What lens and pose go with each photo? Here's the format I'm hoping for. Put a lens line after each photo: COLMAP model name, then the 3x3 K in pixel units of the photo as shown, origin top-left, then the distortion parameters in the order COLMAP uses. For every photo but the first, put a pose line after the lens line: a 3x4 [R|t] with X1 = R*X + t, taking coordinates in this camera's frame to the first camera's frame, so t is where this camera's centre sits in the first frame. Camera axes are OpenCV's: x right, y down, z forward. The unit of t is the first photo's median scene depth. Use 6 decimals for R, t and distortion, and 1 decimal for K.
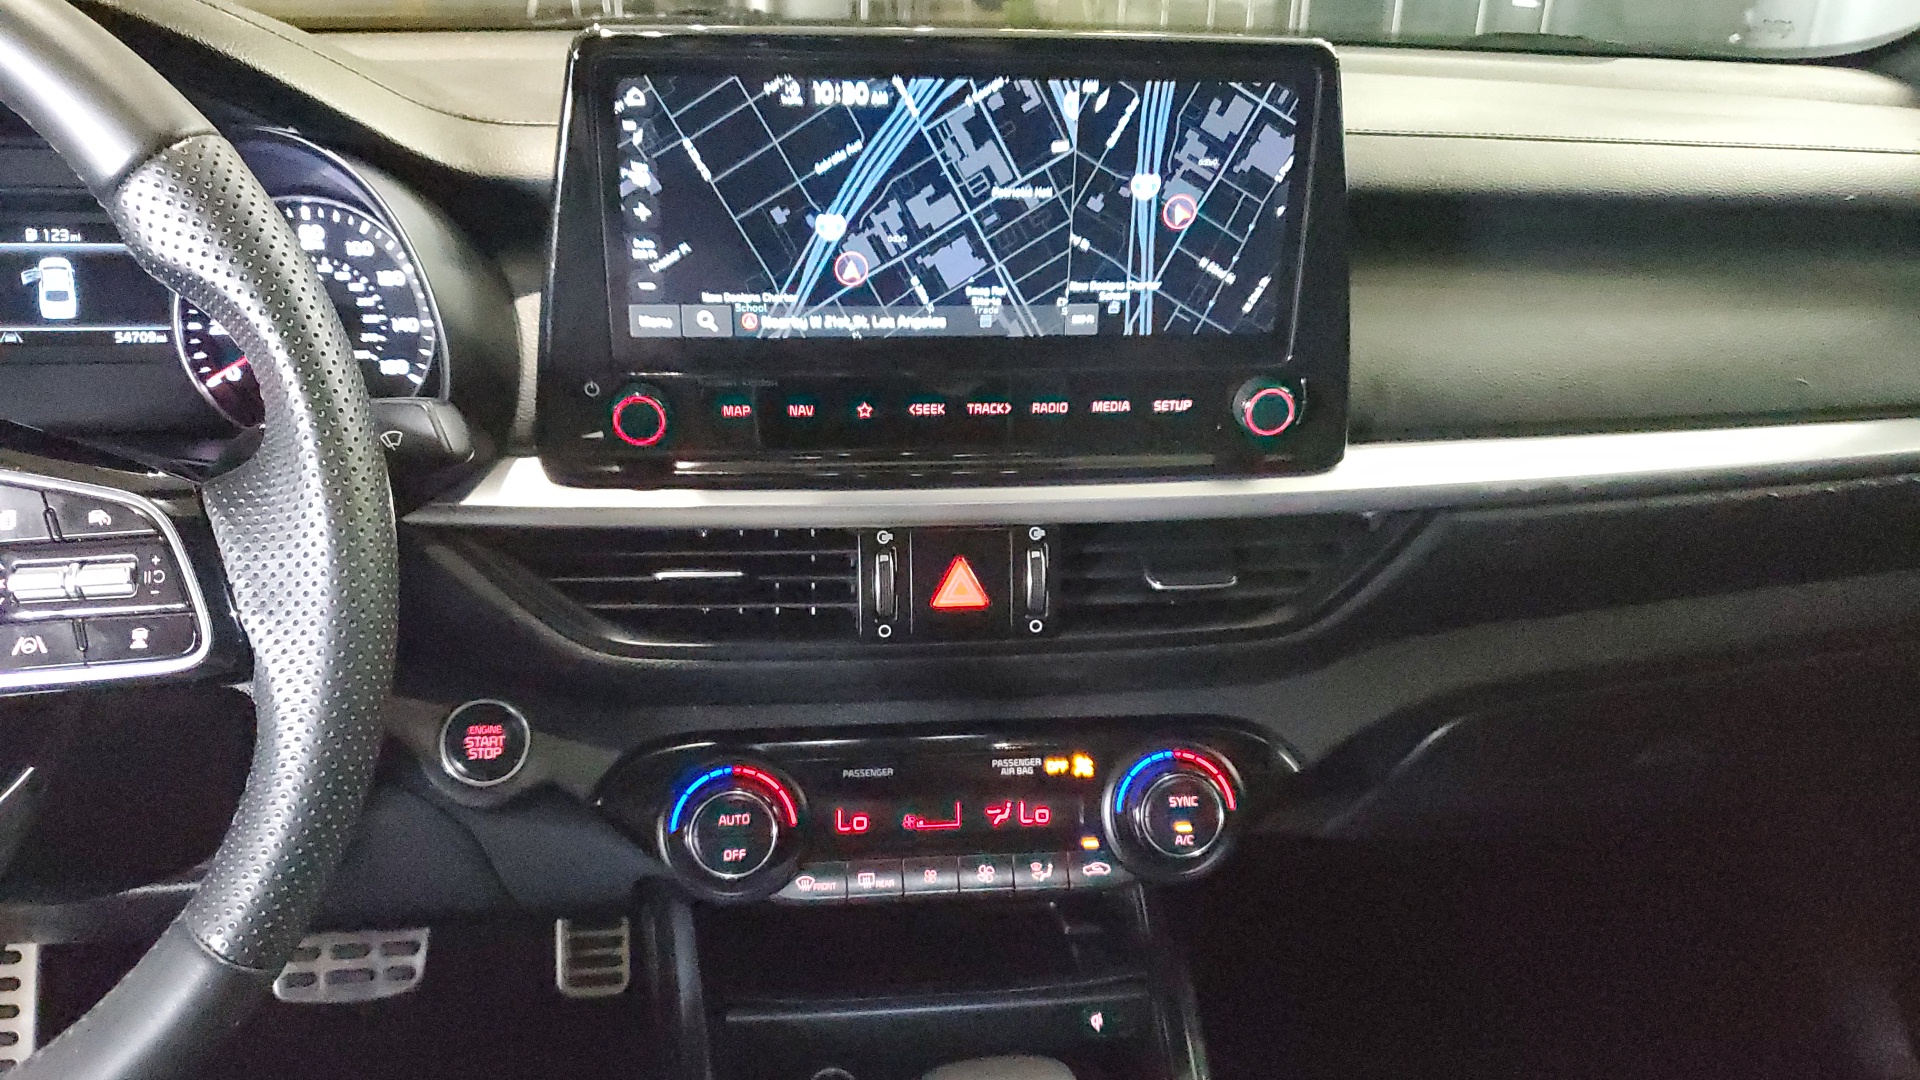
lens RADIAL K [[1477.4, 0, 941.2], [0, 1477.4, 568.1], [0, 0, 1]] dist [0.181912, -0.673342]
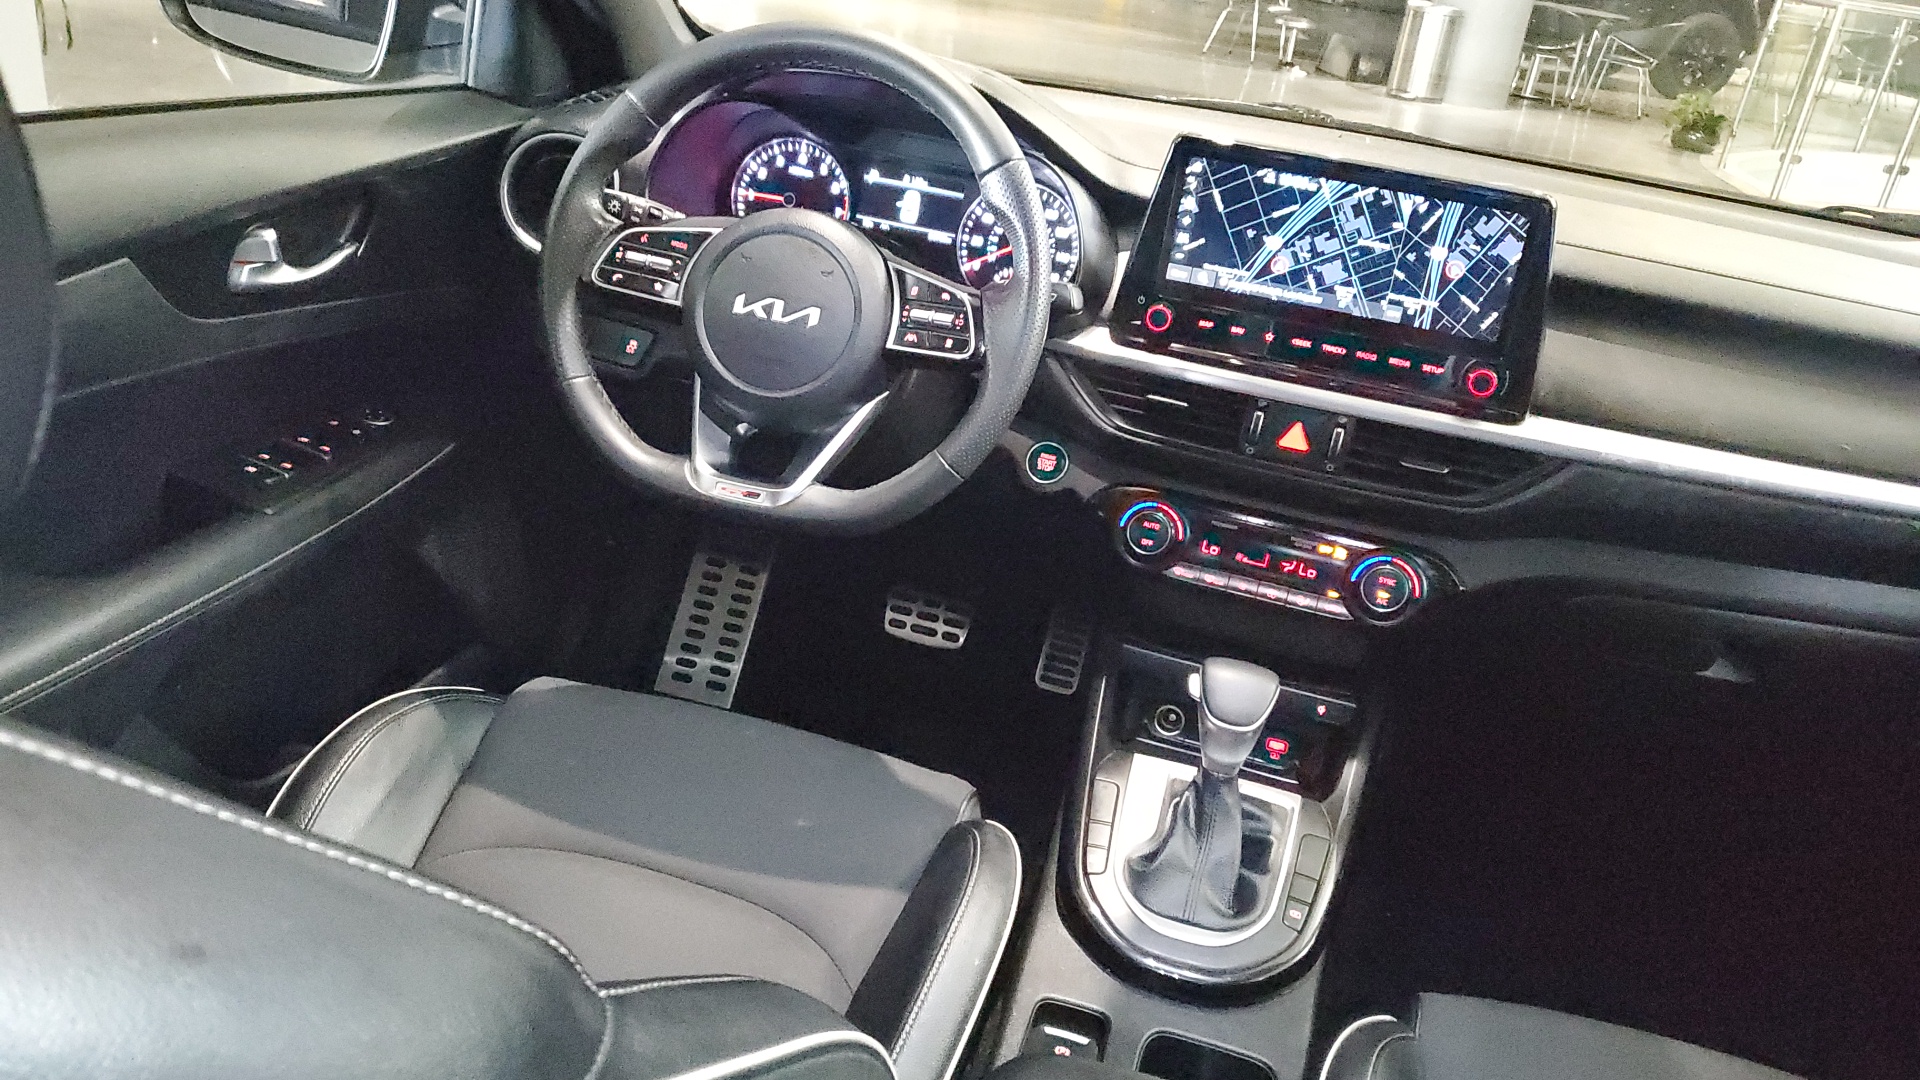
lens RADIAL K [[1477.4, 0, 941.2], [0, 1477.4, 568.1], [0, 0, 1]] dist [0.181912, -0.673342]
pose [[0.901948, 0.259495, -0.345184, 0.330346], [-0.259452, 0.964601, 0.047213, 0.216963], [0.345216, 0.046975, 0.937347, -1.032233]]
